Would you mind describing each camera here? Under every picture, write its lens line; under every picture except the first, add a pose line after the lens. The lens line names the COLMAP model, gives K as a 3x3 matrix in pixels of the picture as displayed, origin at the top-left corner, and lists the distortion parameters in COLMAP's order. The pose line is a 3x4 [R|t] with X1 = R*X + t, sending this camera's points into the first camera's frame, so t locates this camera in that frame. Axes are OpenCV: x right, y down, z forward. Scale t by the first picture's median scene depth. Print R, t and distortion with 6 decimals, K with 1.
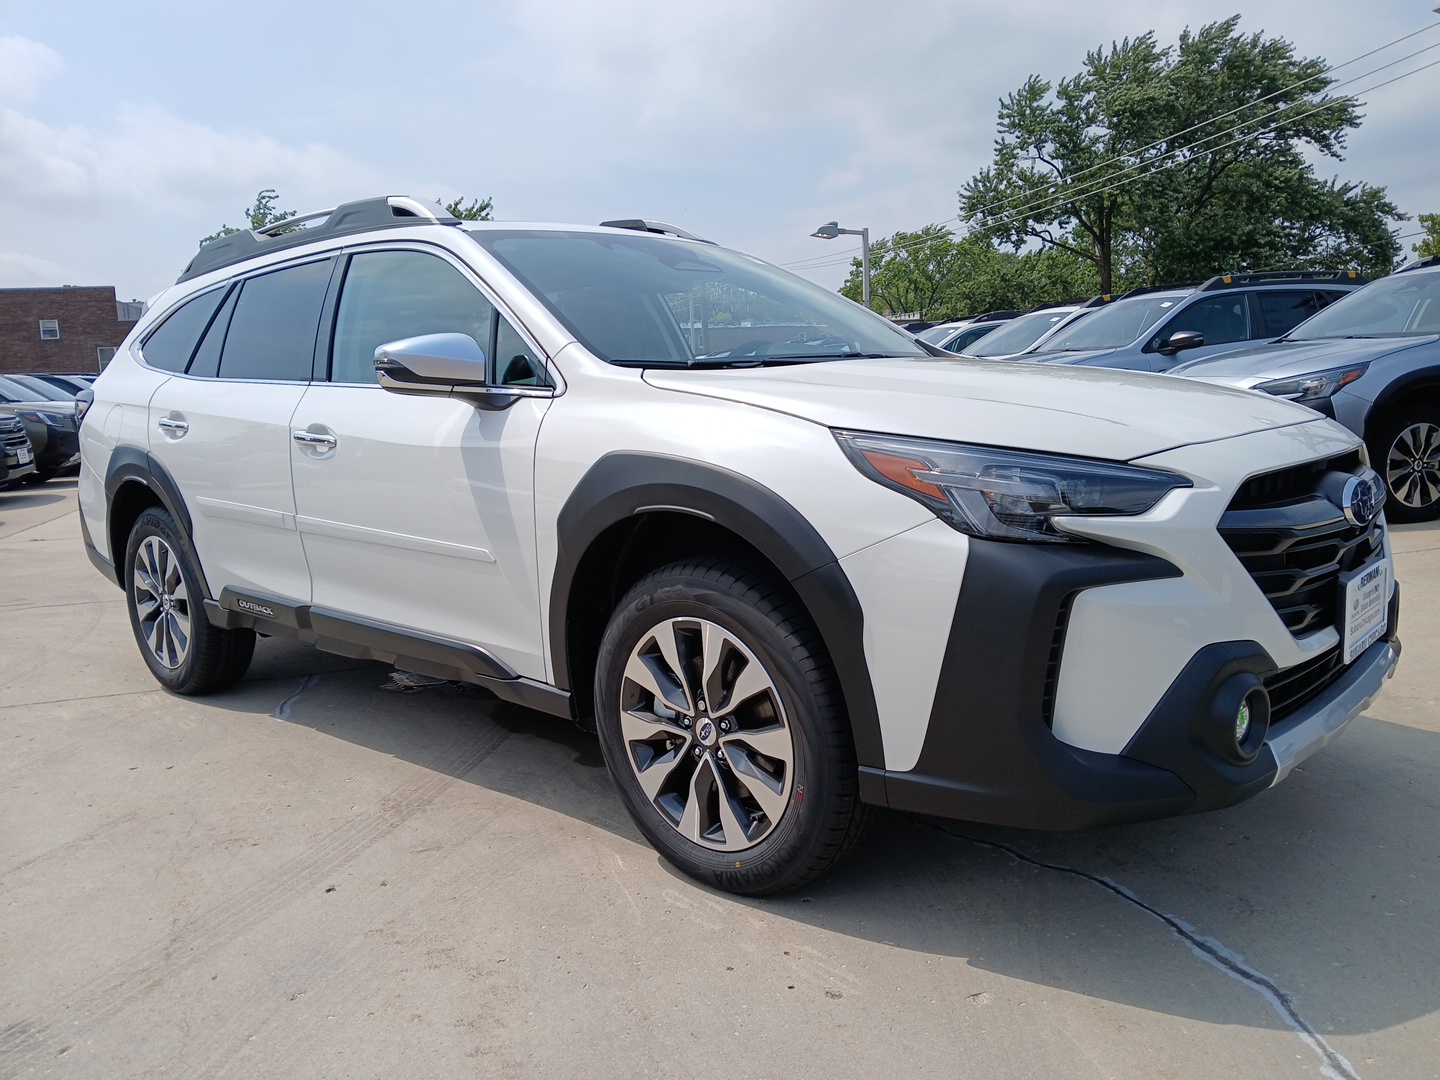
lens RADIAL K [[1100.2, 0, 712.8], [0, 1100.2, 545.9], [0, 0, 1]] dist [0.027426, -0.062617]
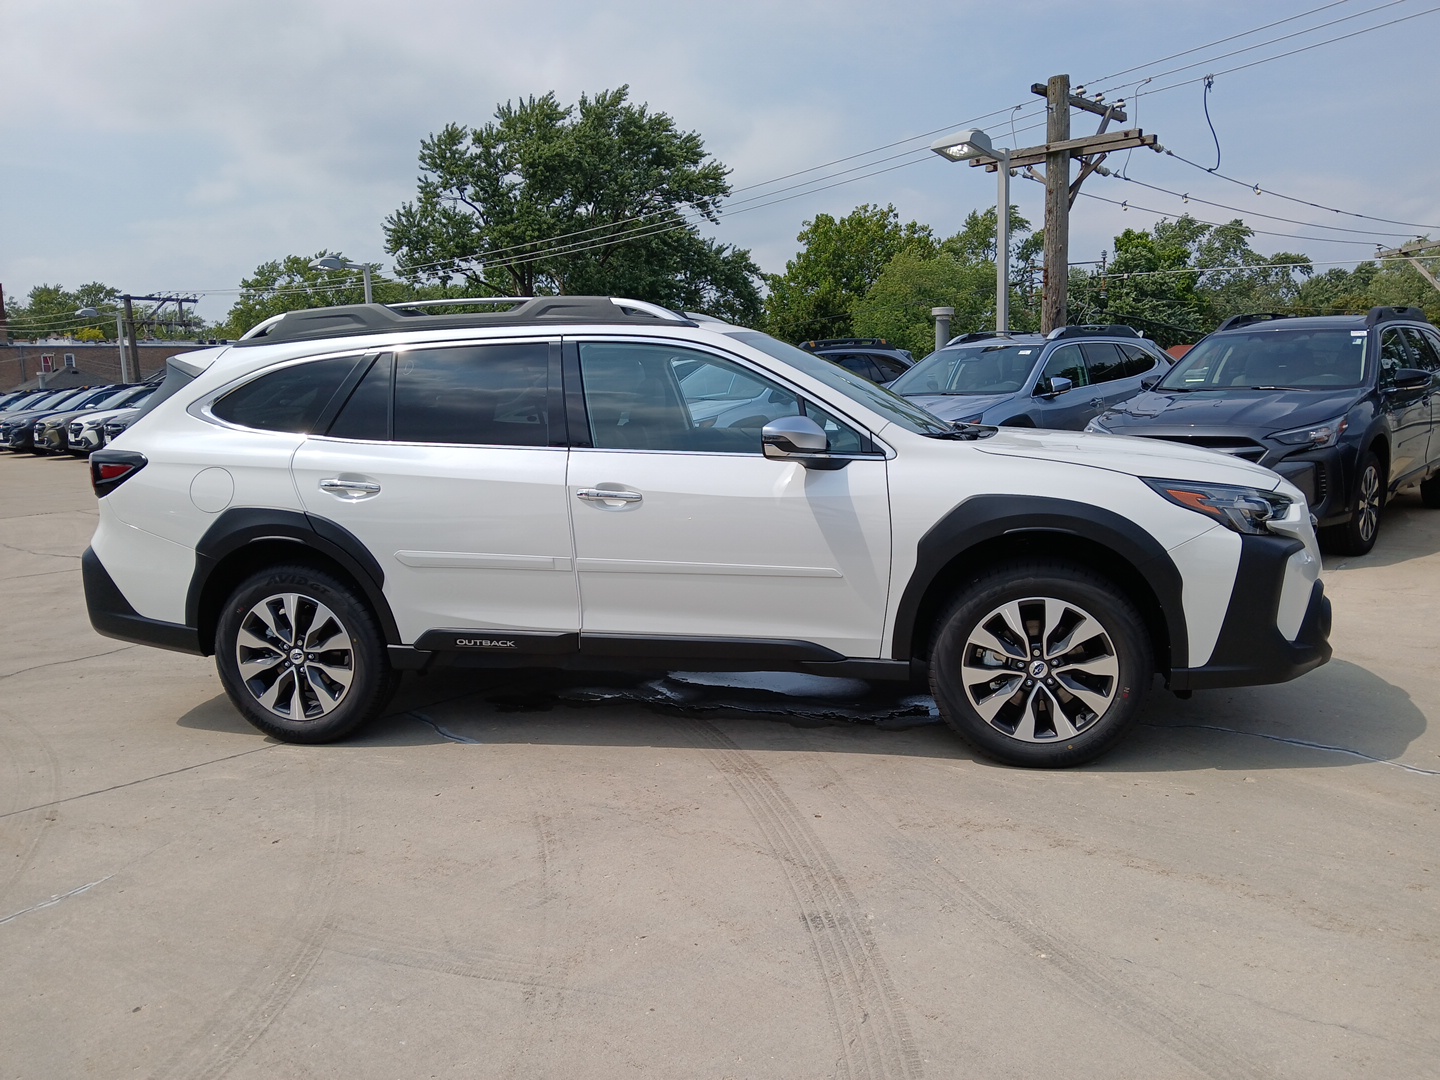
lens RADIAL K [[1100.2, 0, 712.4], [0, 1100.2, 540.5], [0, 0, 1]] dist [0.027426, -0.062617]
pose [[0.871790, -0.054822, 0.486802, -0.814305], [0.070648, 0.997400, -0.014196, -0.019075], [-0.484758, 0.046767, 0.873397, -0.119324]]
